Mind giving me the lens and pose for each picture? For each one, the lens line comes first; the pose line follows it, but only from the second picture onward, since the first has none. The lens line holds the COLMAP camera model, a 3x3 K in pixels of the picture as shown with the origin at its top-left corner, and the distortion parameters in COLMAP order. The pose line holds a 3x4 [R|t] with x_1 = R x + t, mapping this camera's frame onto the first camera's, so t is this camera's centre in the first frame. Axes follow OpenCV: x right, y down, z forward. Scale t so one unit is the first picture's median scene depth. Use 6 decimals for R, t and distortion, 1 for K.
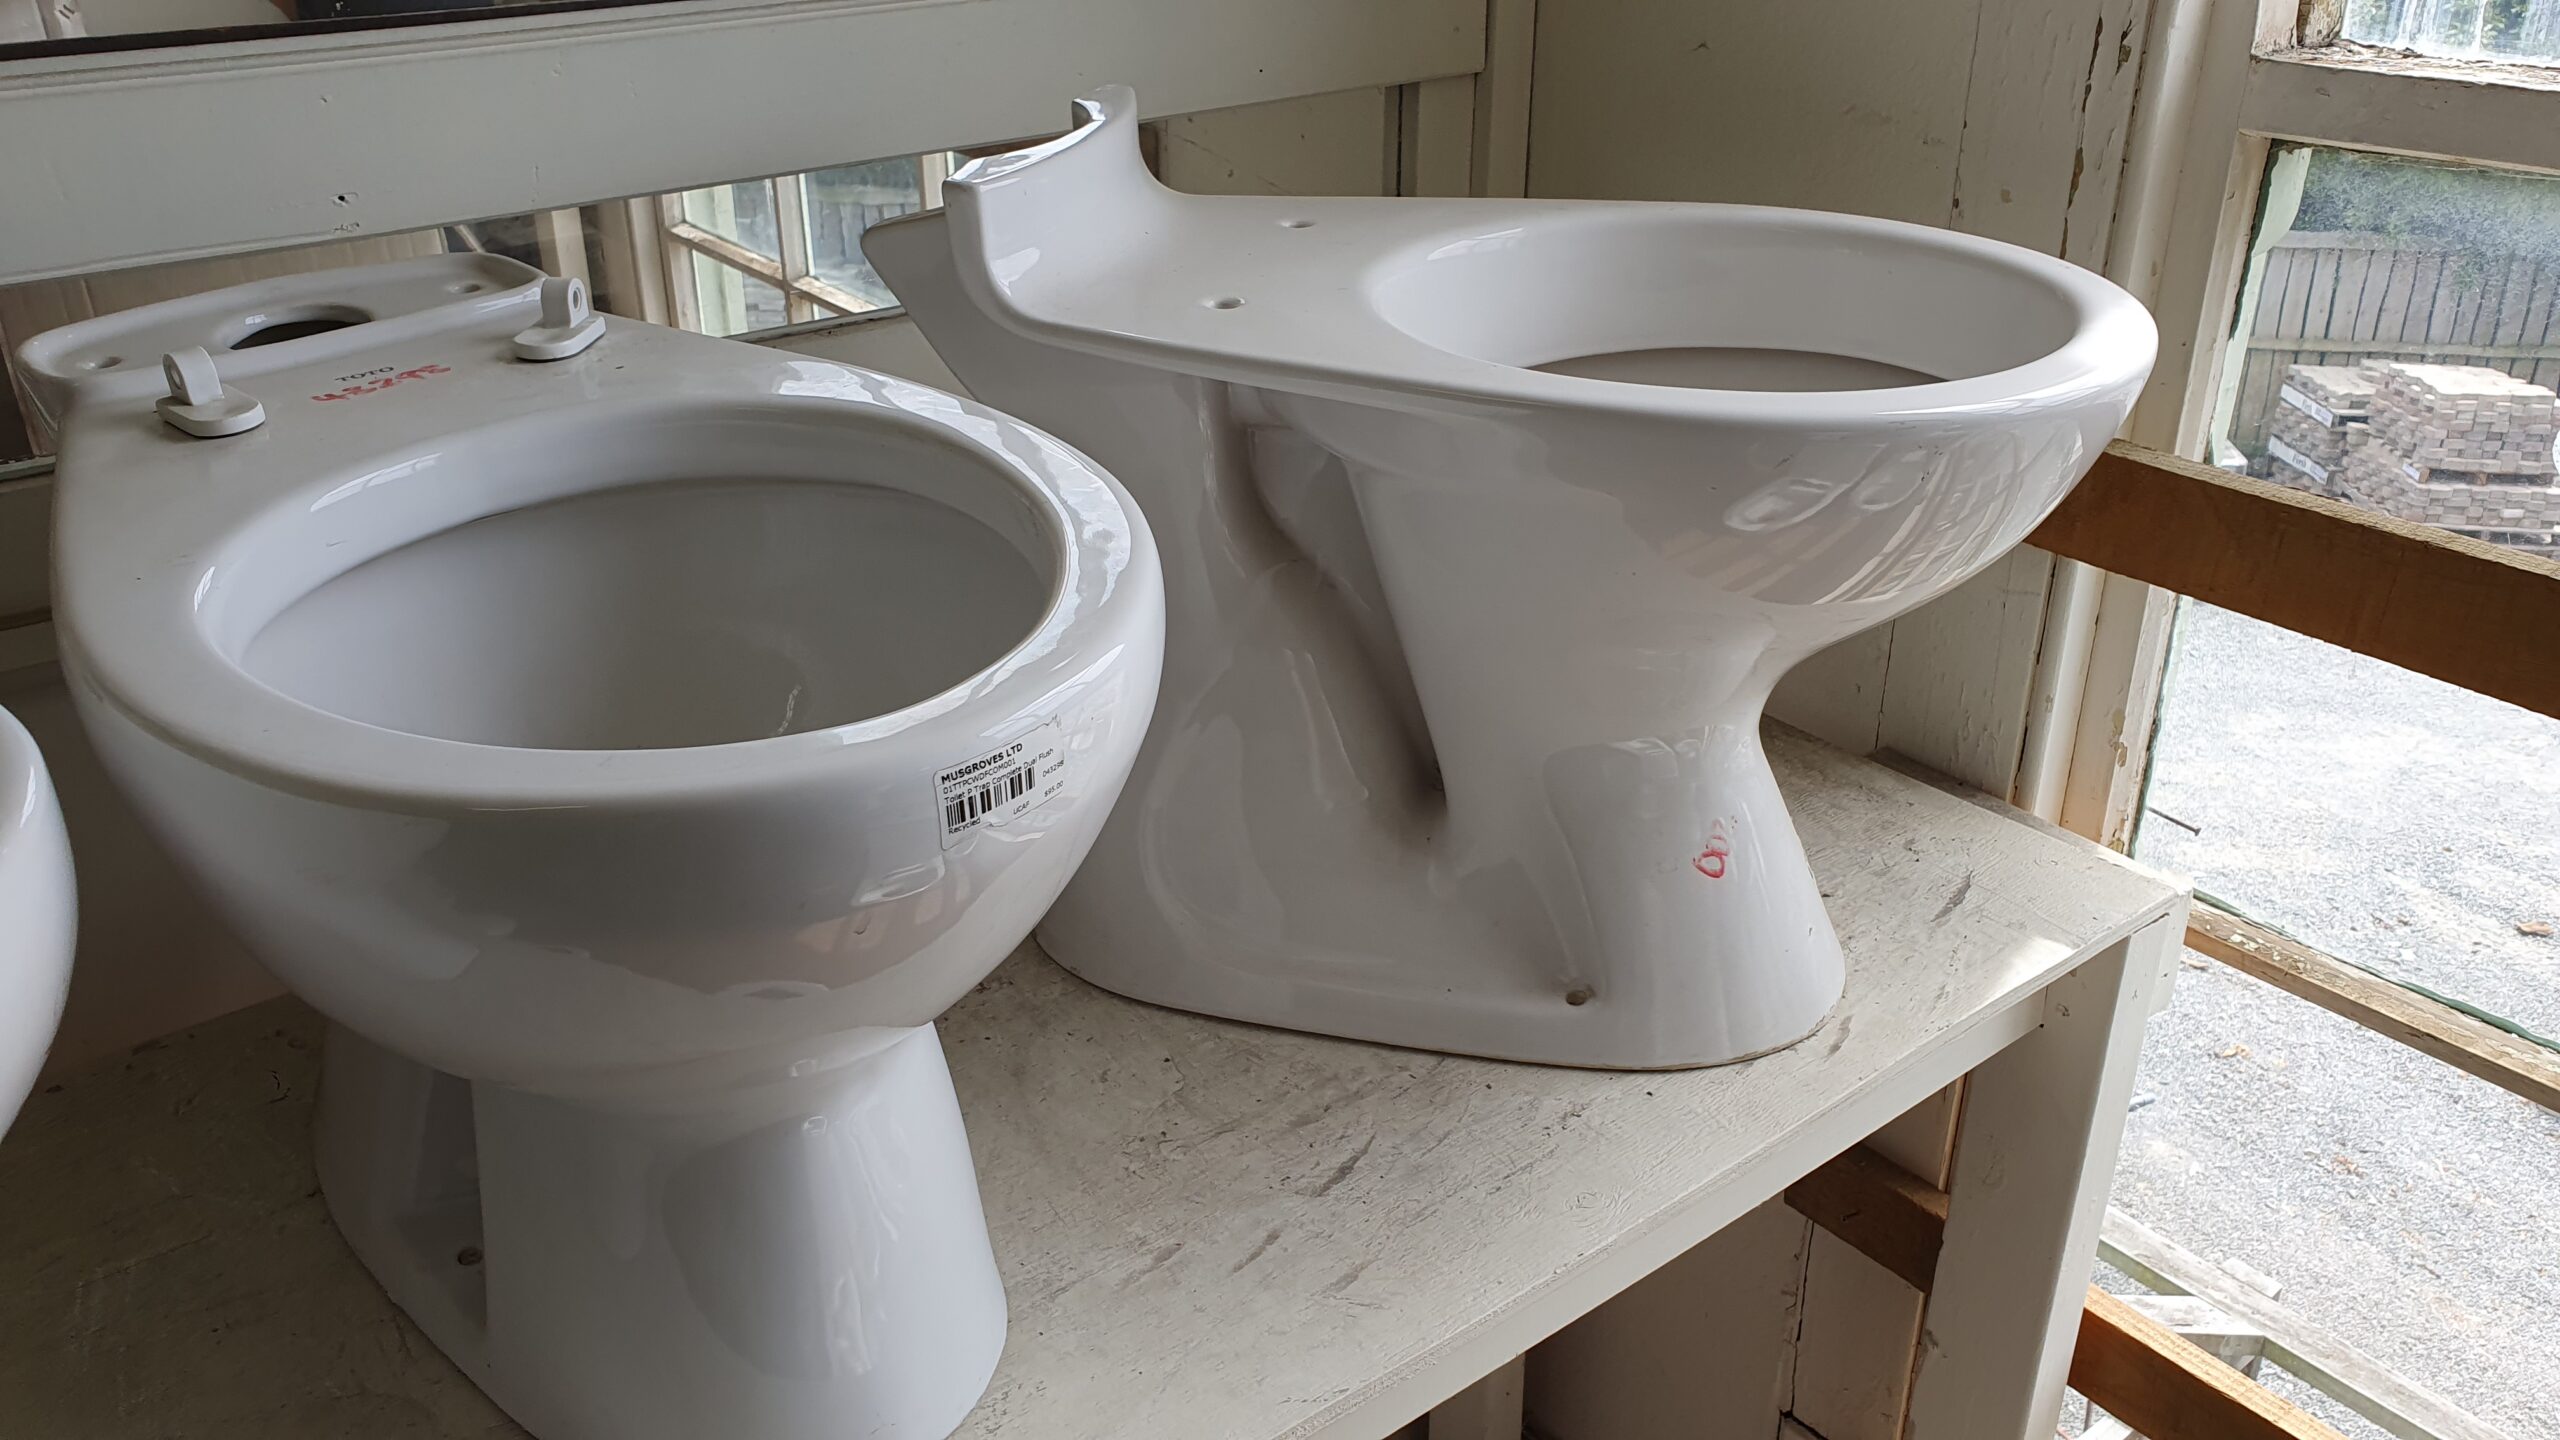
lens RADIAL K [[1977.5, 0, 1260.4], [0, 1977.5, 679.2], [0, 0, 1]] dist [0.044834, -0.018530]
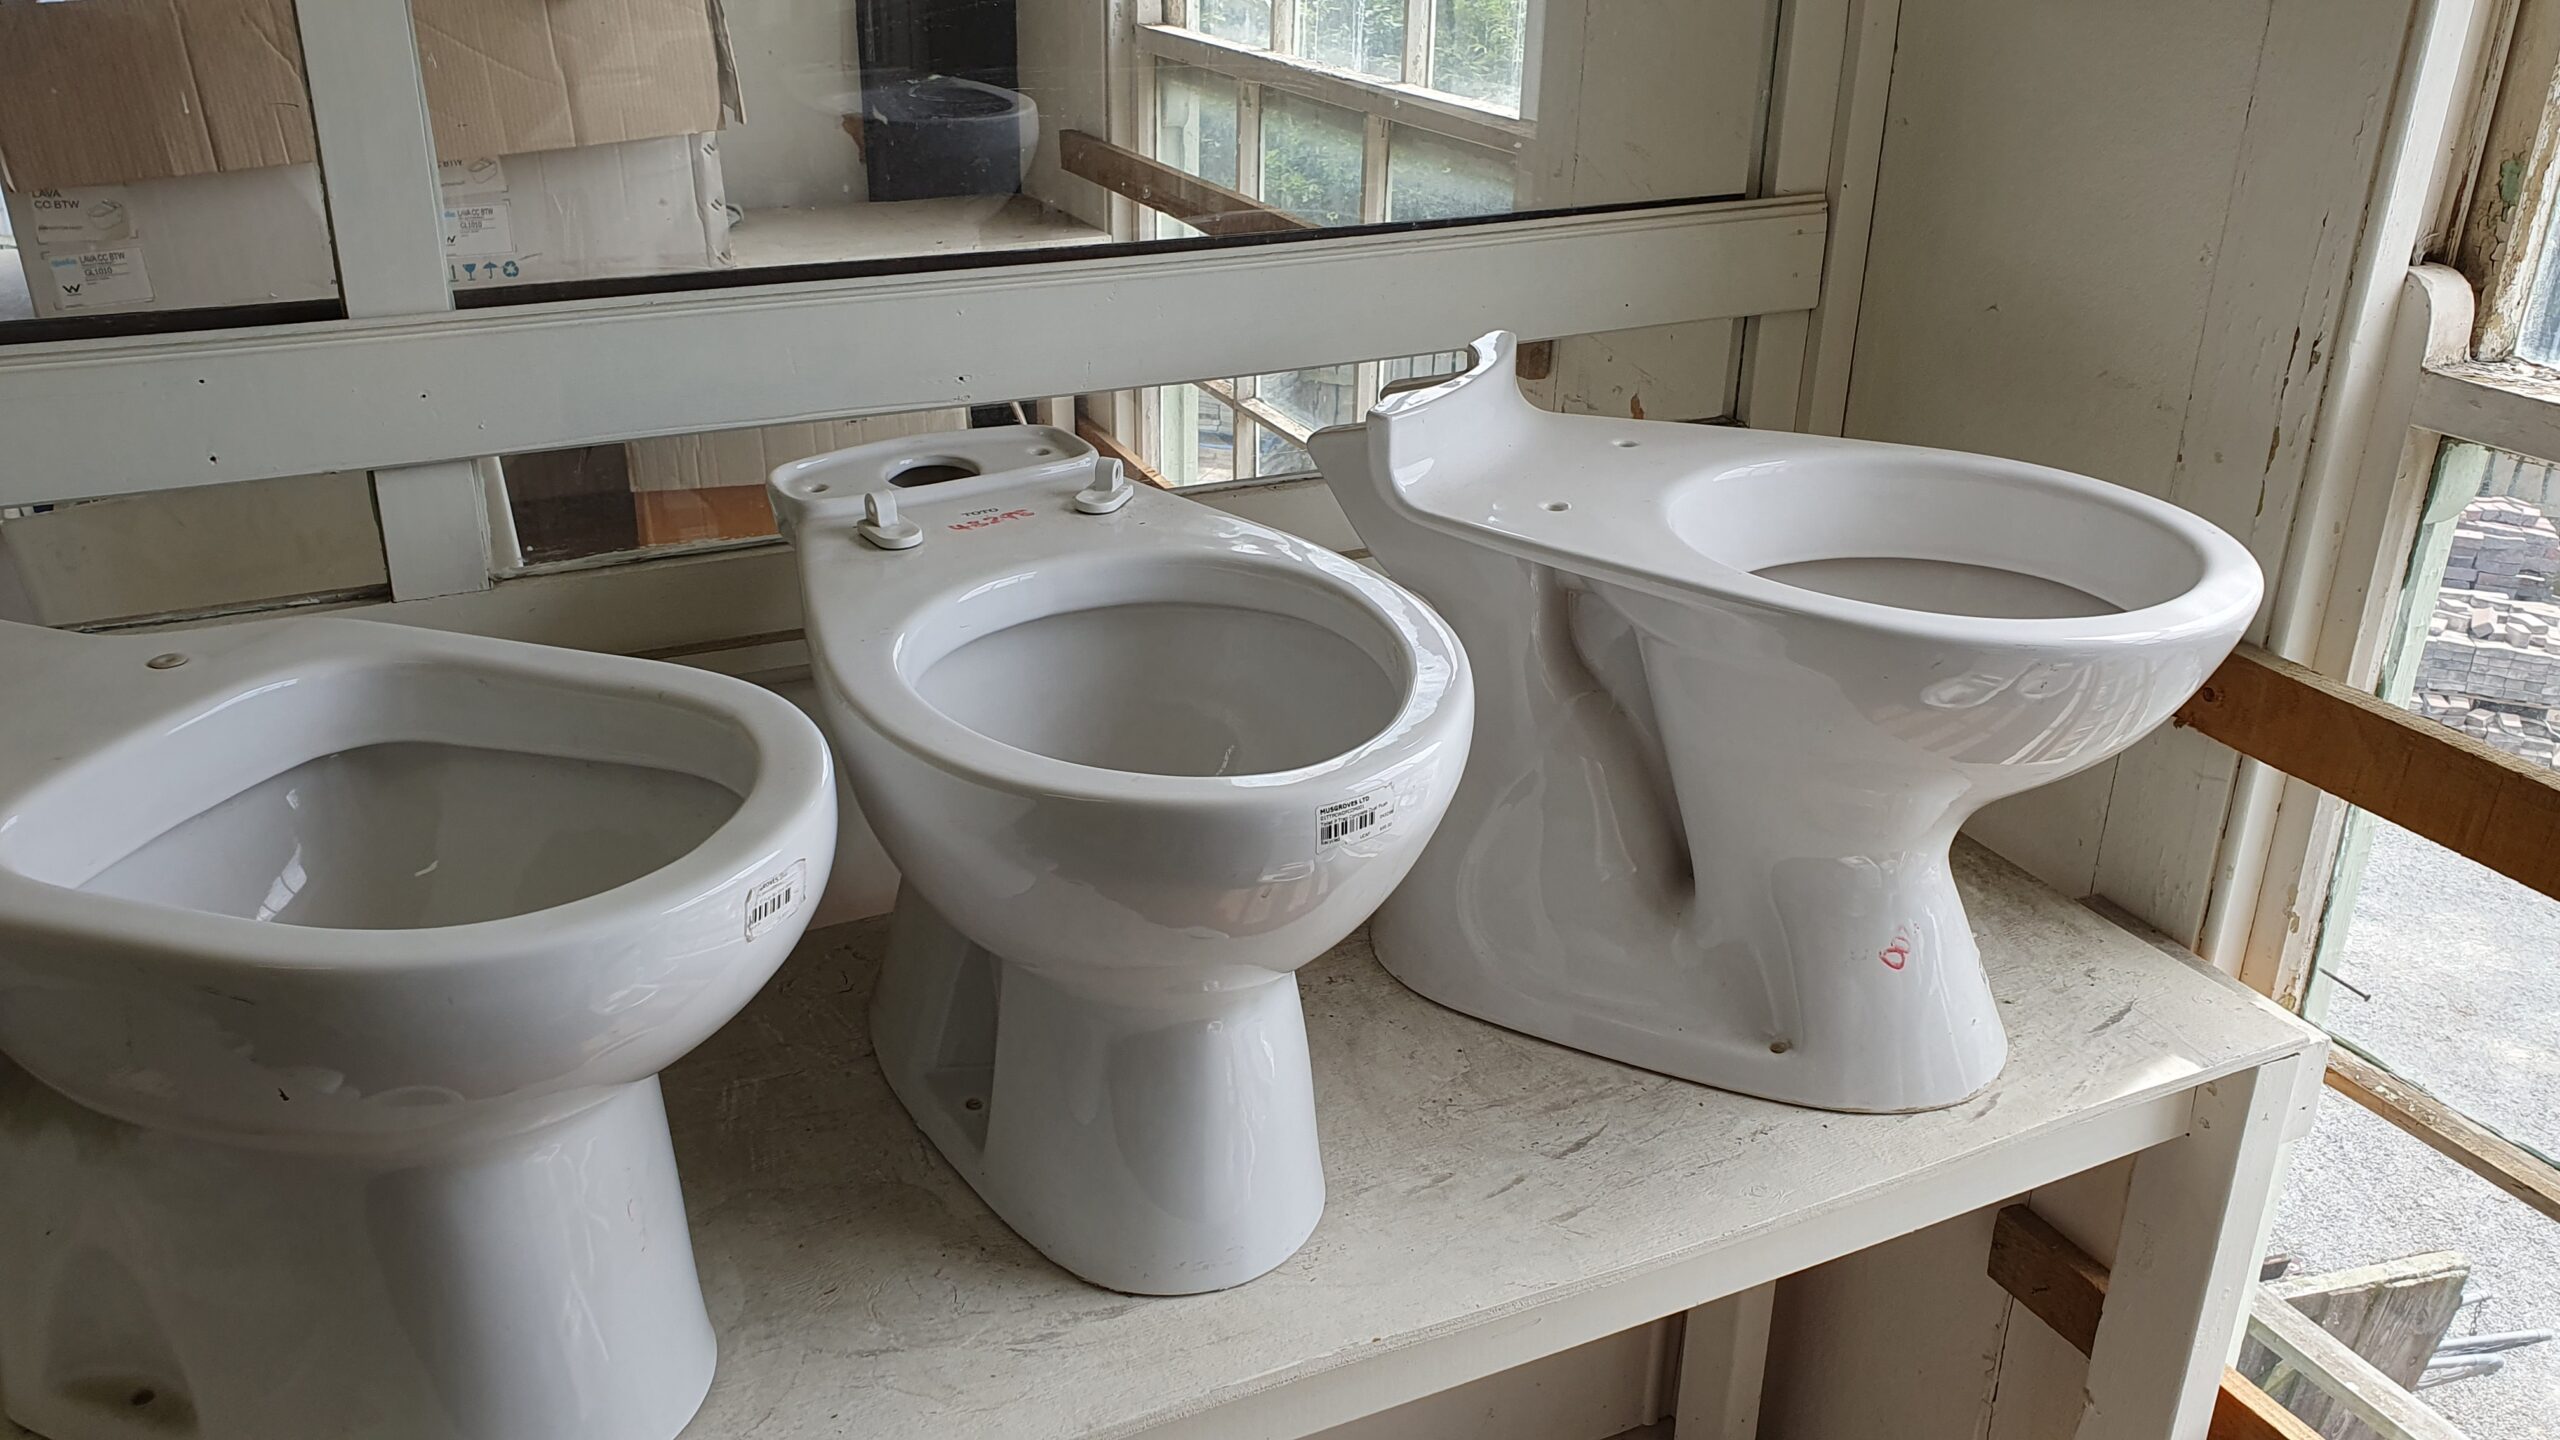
lens RADIAL K [[1977.5, 0, 1275.2], [0, 1977.5, 729.4], [0, 0, 1]] dist [0.044834, -0.018530]
pose [[0.976498, 0.106946, -0.187123, 0.059837], [-0.110368, 0.993859, -0.007935, -0.000402], [0.185126, 0.028401, 0.982304, -0.362942]]
